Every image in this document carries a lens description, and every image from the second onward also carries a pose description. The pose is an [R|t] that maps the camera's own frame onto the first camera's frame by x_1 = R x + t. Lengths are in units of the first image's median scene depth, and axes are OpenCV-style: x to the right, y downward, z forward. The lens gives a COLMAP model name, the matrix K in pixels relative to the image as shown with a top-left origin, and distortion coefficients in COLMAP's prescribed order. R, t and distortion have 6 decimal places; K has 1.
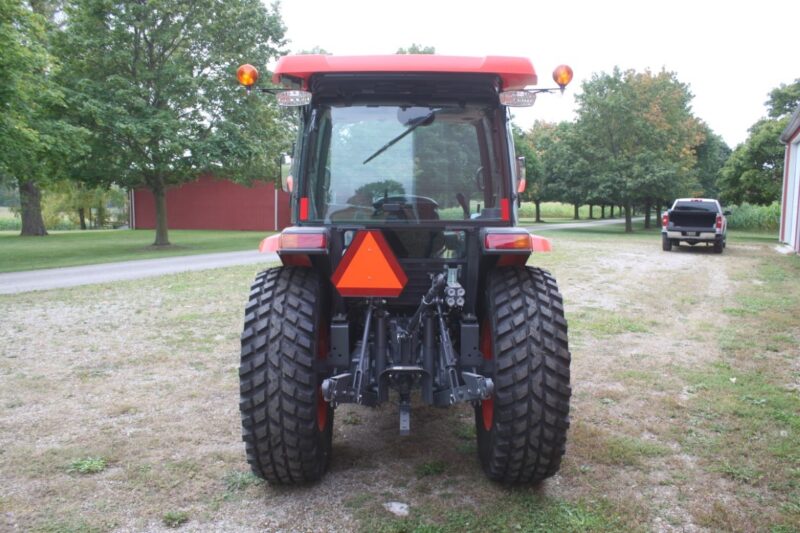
lens RADIAL K [[671.2, 0, 399.3], [0, 671.2, 266.6], [0, 0, 1]] dist [-0.107086, 0.002232]
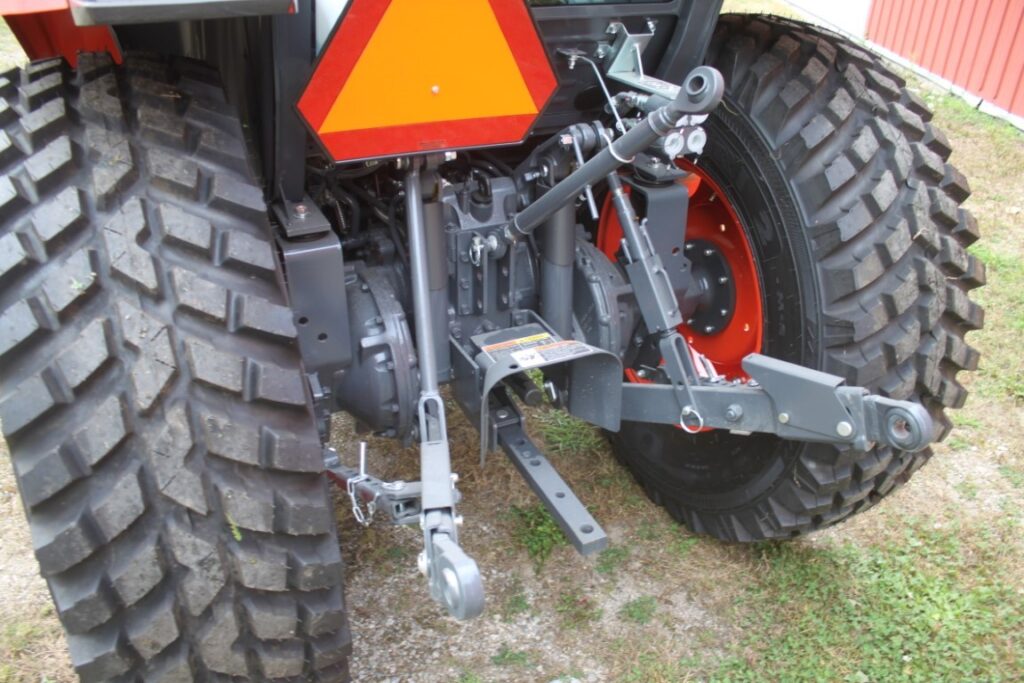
lens RADIAL K [[859.1, 0, 513.9], [0, 859.1, 342.0], [0, 0, 1]] dist [-0.107086, 0.002232]
pose [[0.892939, -0.201321, 0.402653, -0.187891], [0.014269, 0.906641, 0.421662, -0.037907], [-0.449951, -0.370773, 0.812448, 0.694337]]
